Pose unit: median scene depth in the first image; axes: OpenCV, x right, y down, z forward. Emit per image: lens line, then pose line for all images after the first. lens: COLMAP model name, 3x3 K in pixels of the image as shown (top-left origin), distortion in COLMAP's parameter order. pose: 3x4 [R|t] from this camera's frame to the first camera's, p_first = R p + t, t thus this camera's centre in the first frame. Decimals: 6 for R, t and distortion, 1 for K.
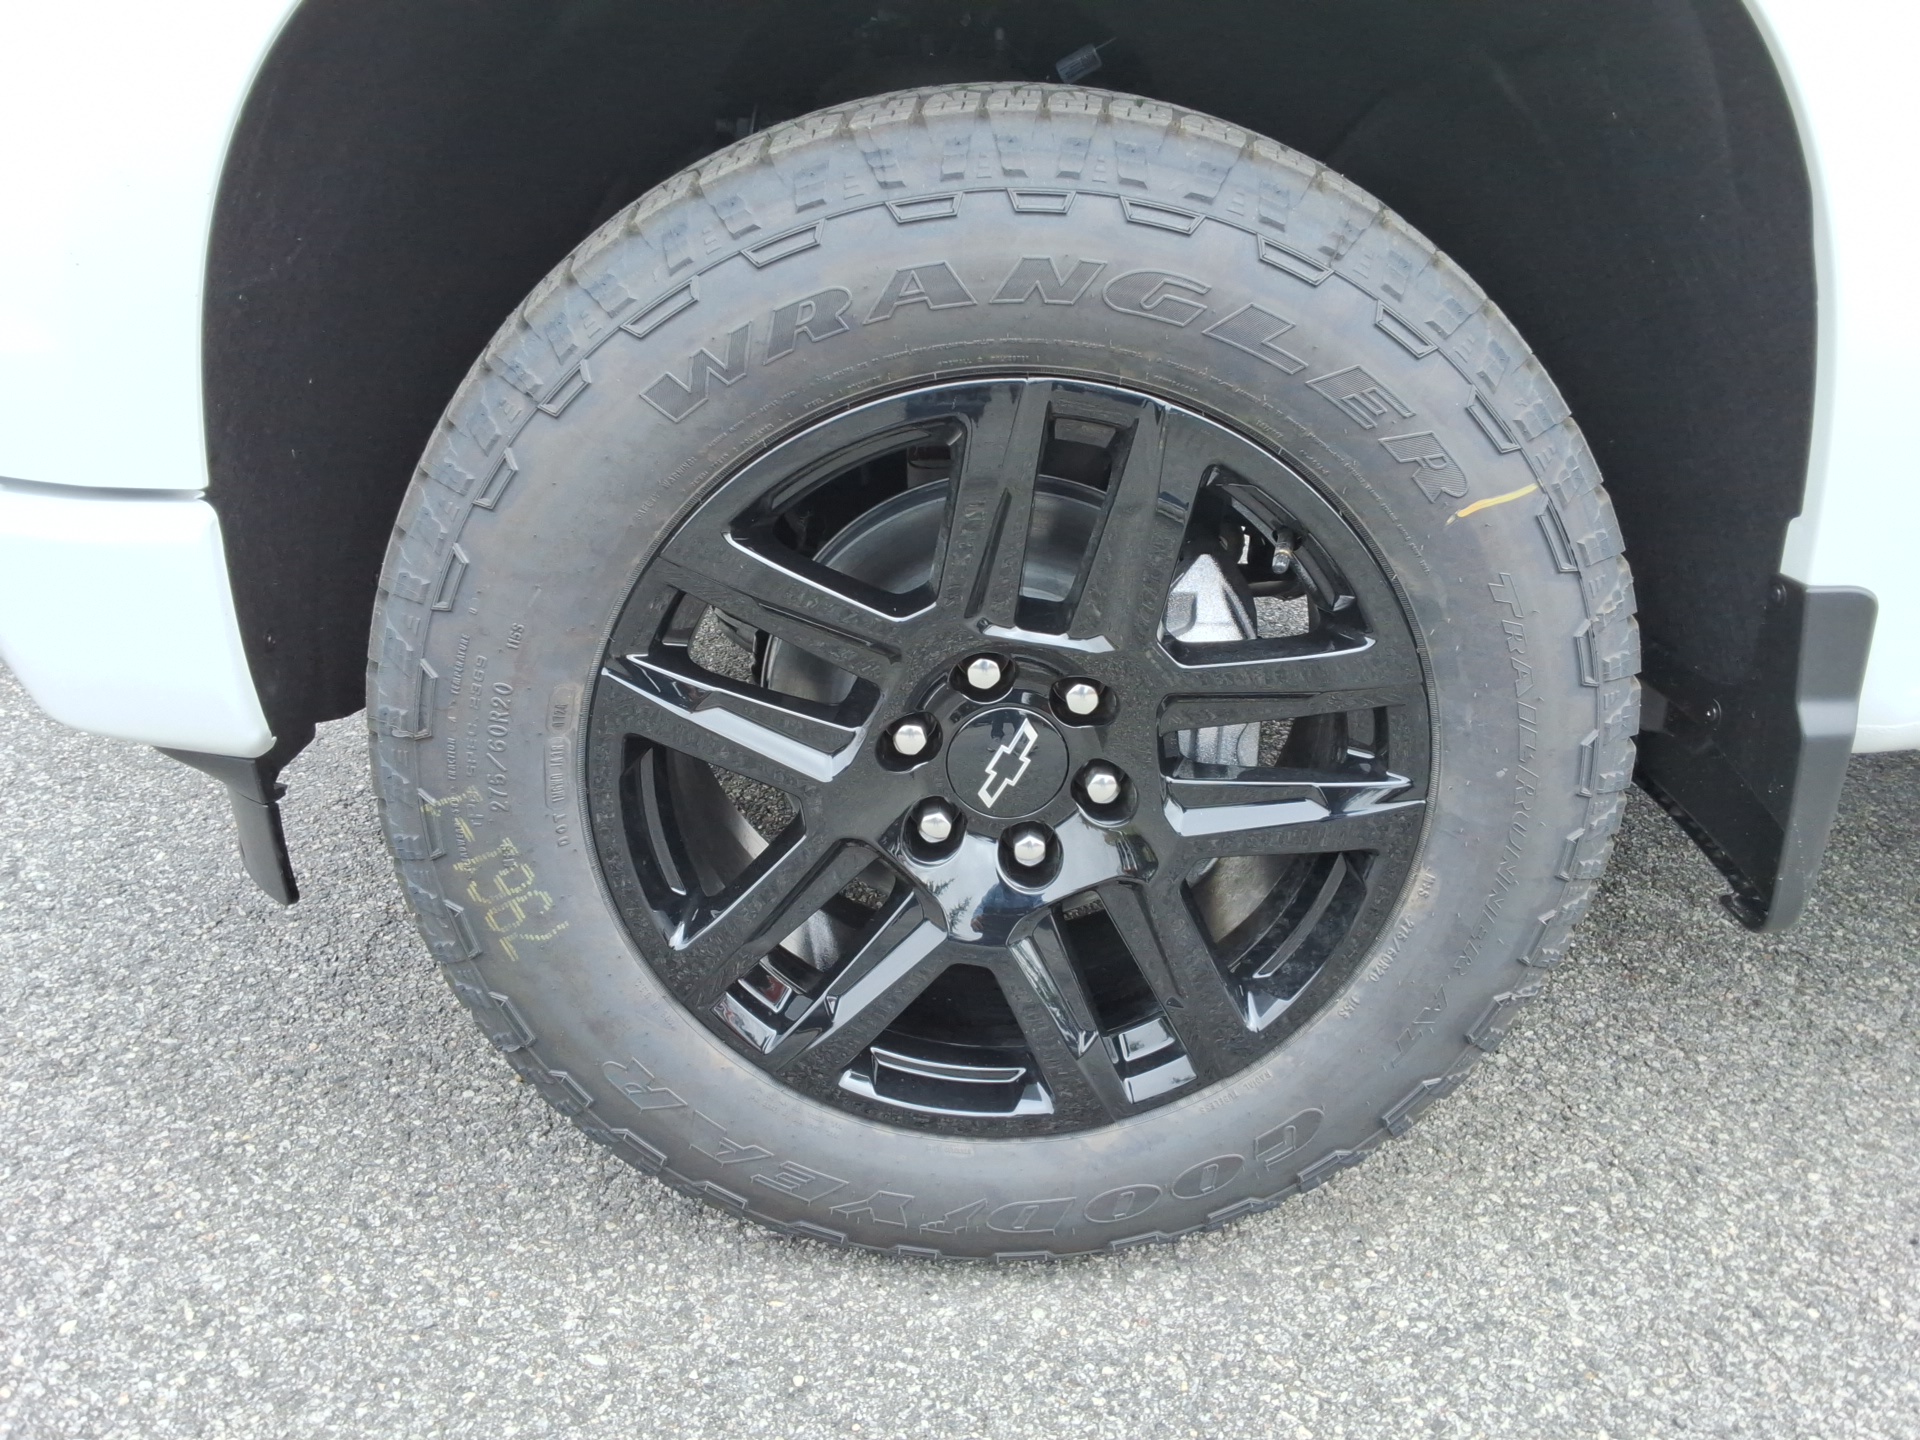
lens RADIAL K [[1541.4, 0, 971.6], [0, 1541.4, 714.1], [0, 0, 1]] dist [0.104395, -0.153467]
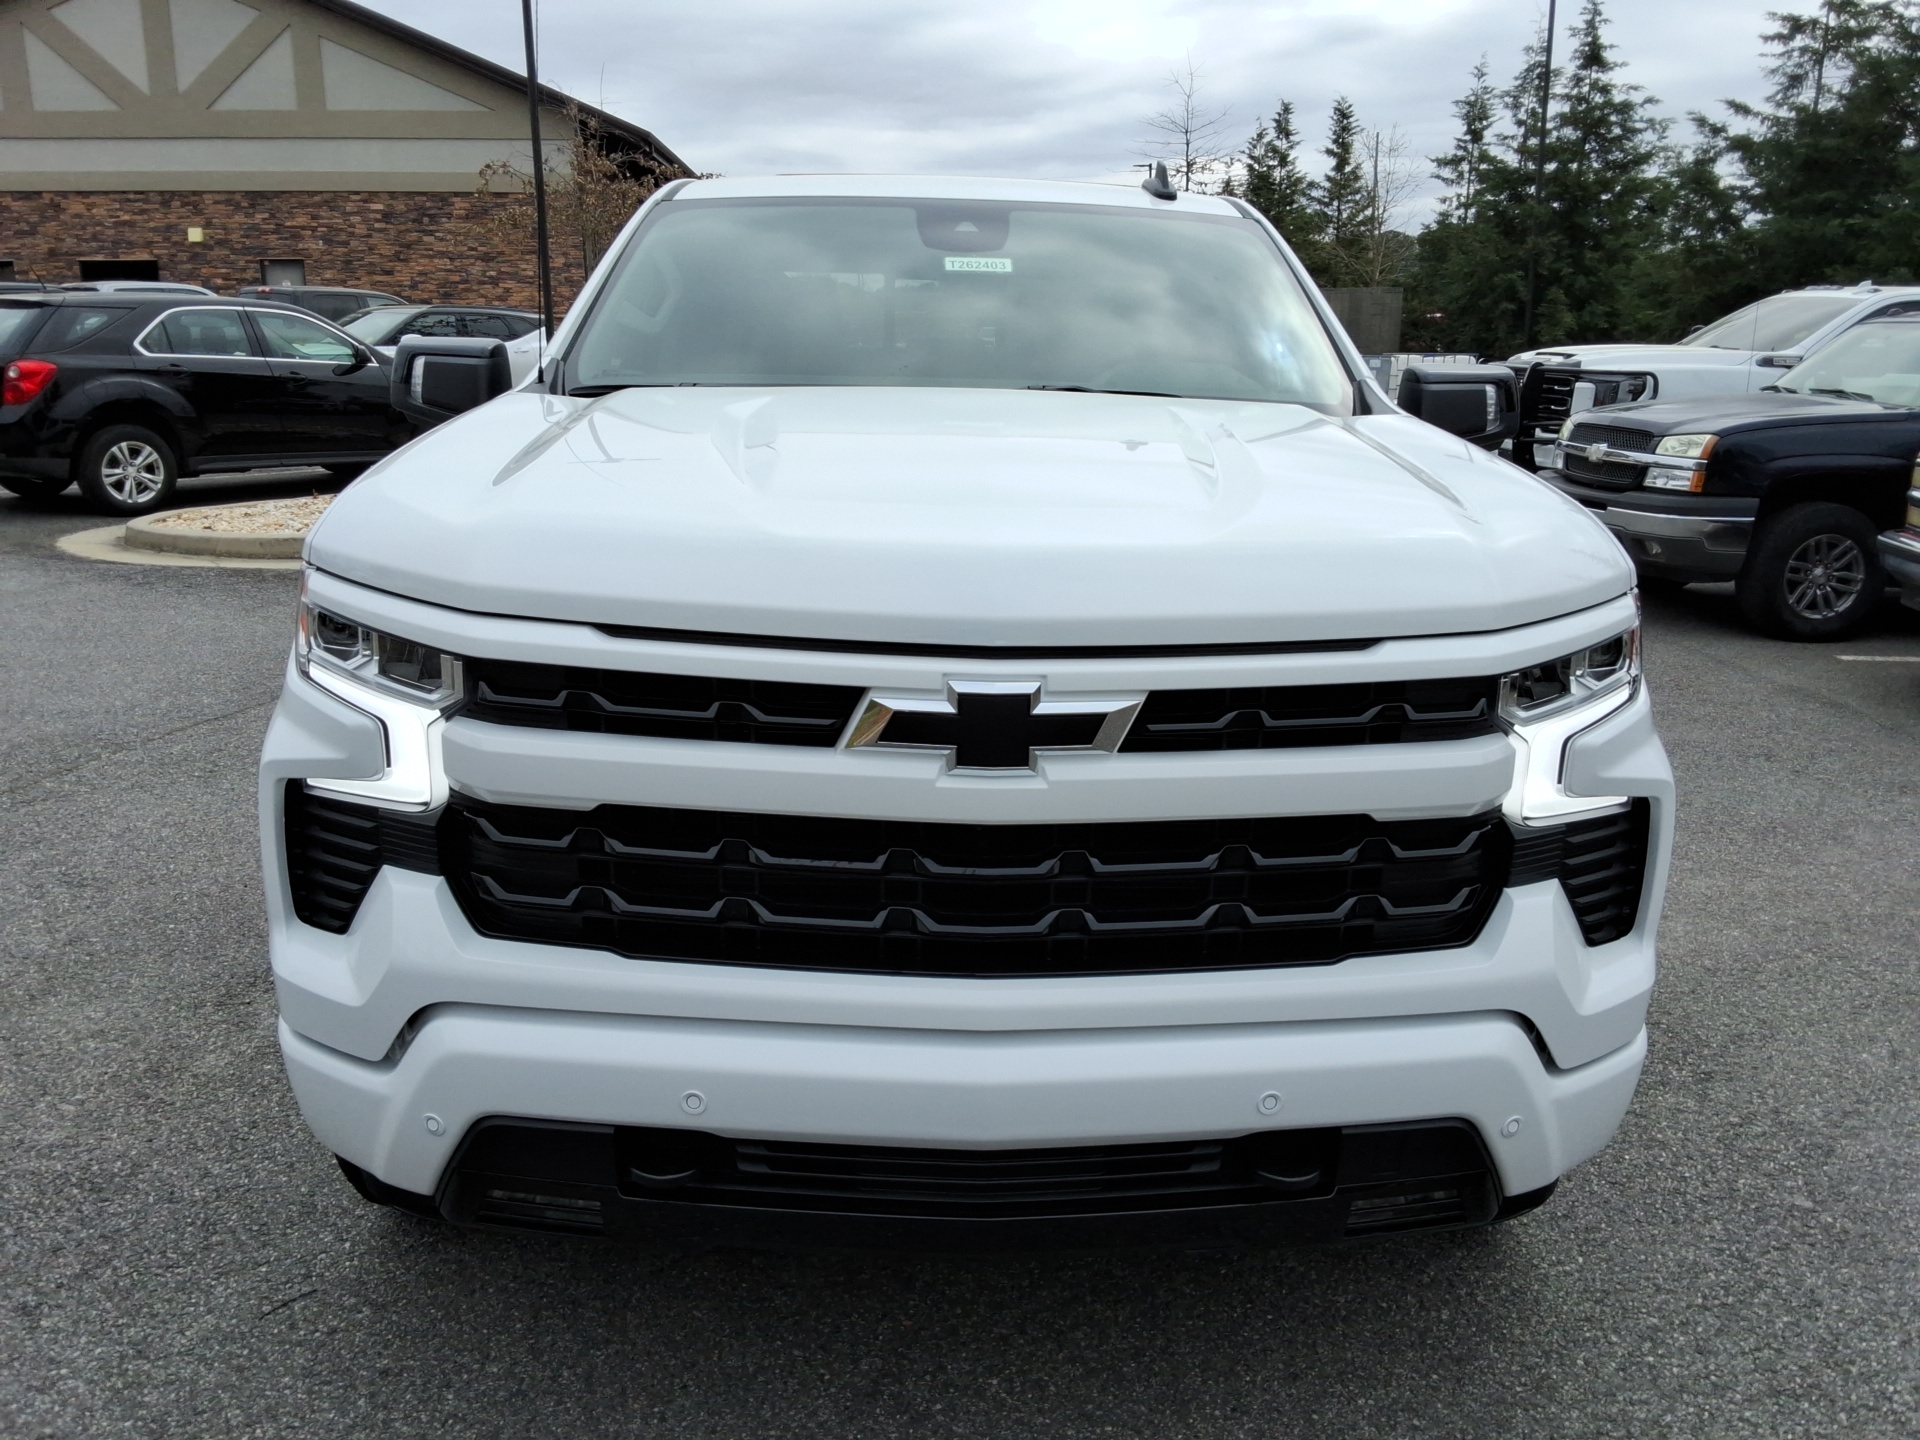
lens RADIAL K [[1541.4, 0, 971.6], [0, 1541.4, 714.1], [0, 0, 1]] dist [0.104395, -0.153467]
pose [[-0.004571, -0.252650, 0.967547, -2.581840], [0.375758, 0.896217, 0.235799, -1.392088], [-0.926707, 0.364641, 0.090839, 1.453018]]
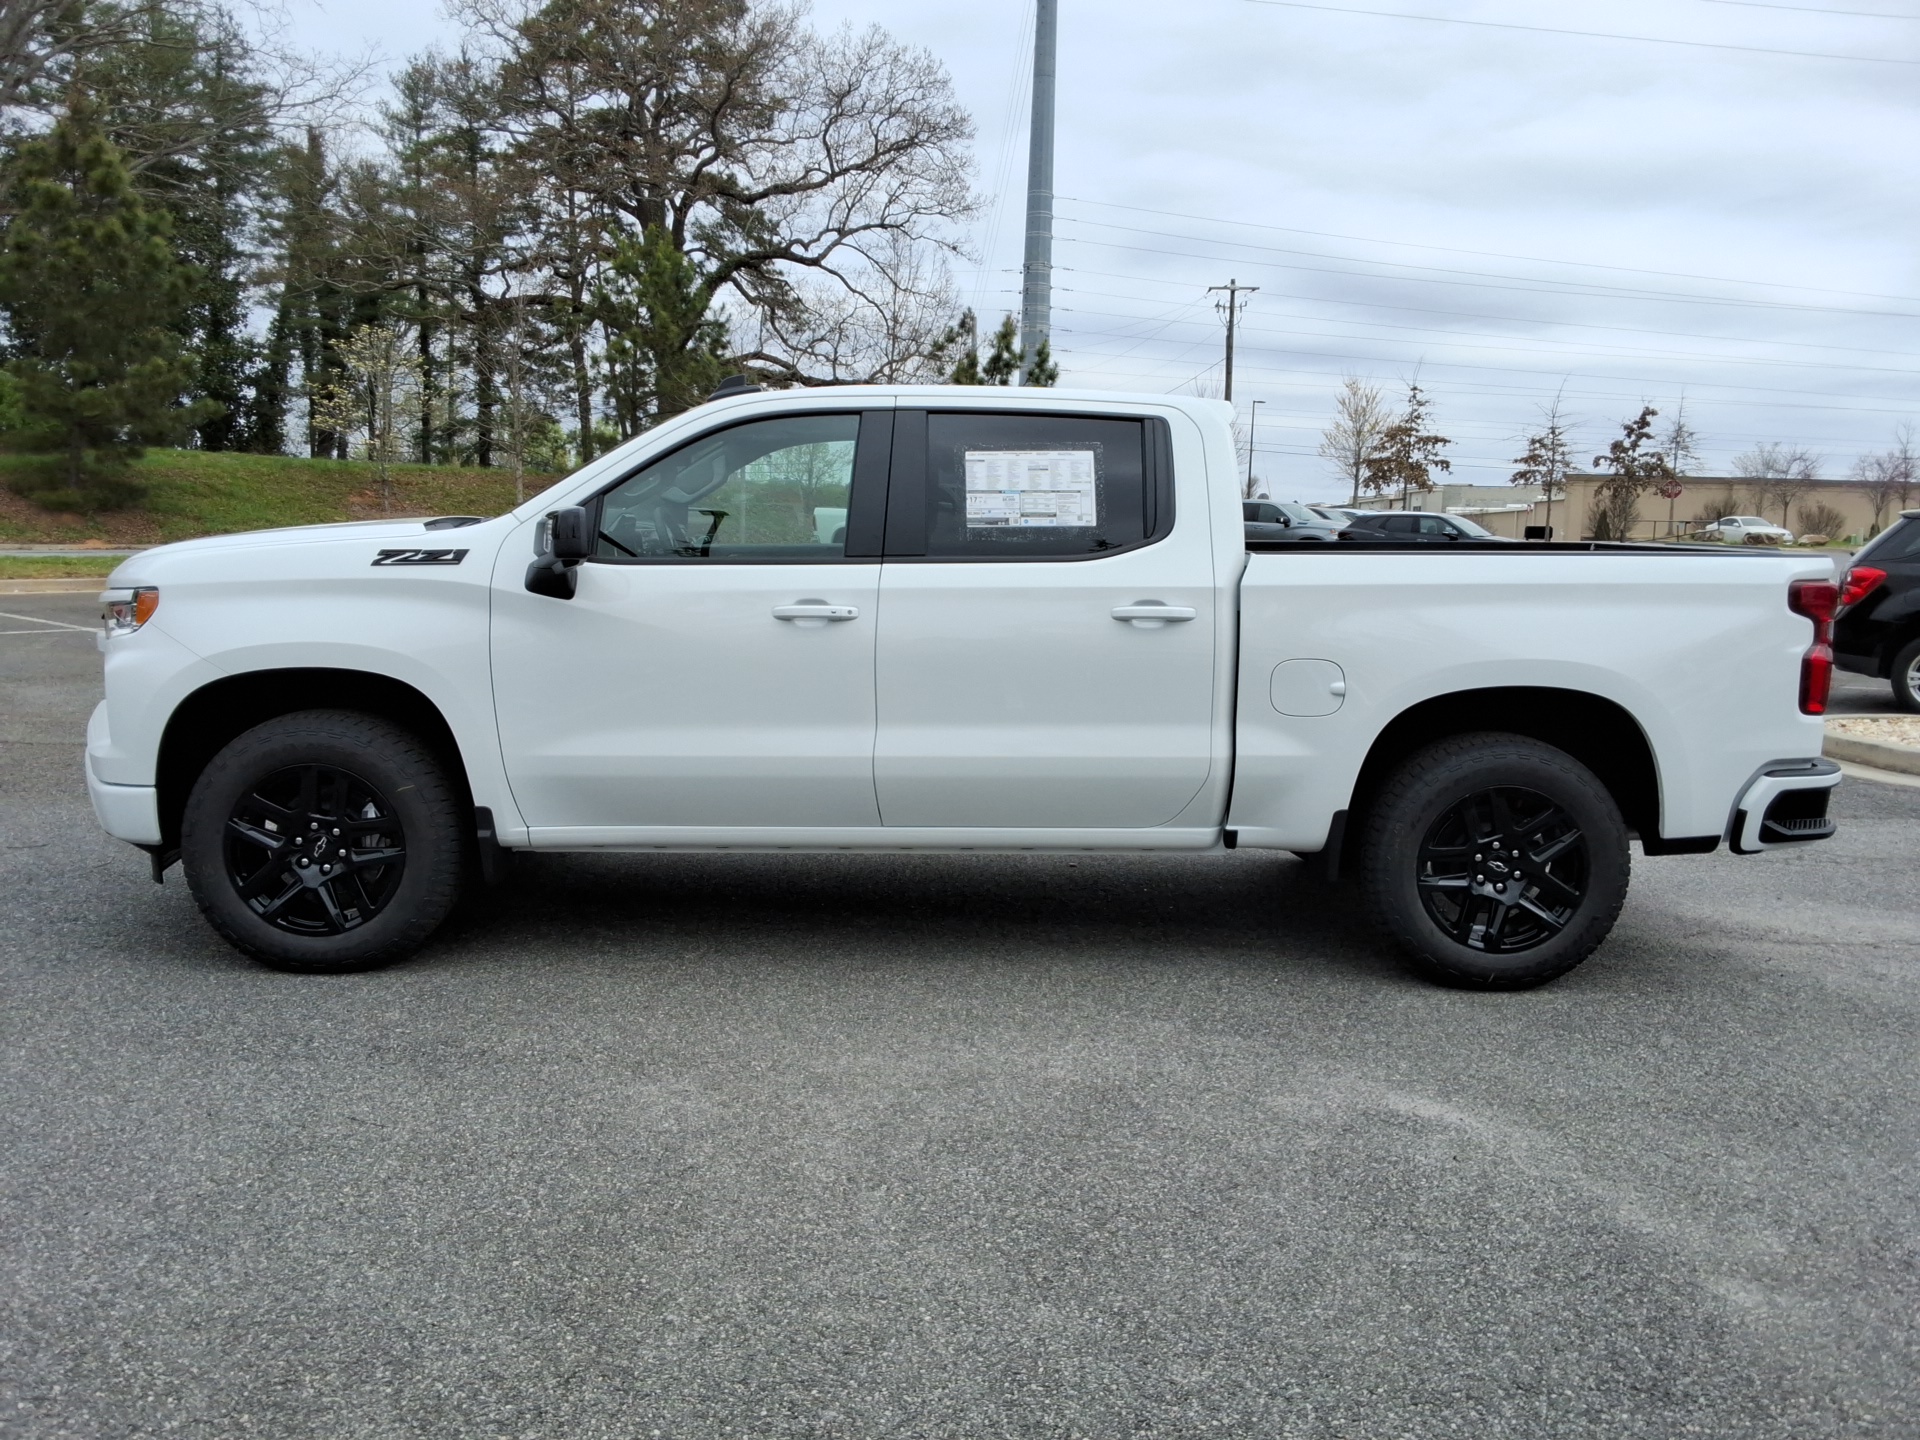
lens RADIAL K [[1541.6, 0, 968.9], [0, 1541.6, 701.2], [0, 0, 1]] dist [0.117079, -0.177177]
pose [[0.999992, 0.002095, -0.003477, 2.041814], [-0.002995, 0.959014, -0.283344, 0.966546], [0.002741, 0.283352, 0.959012, -3.720701]]
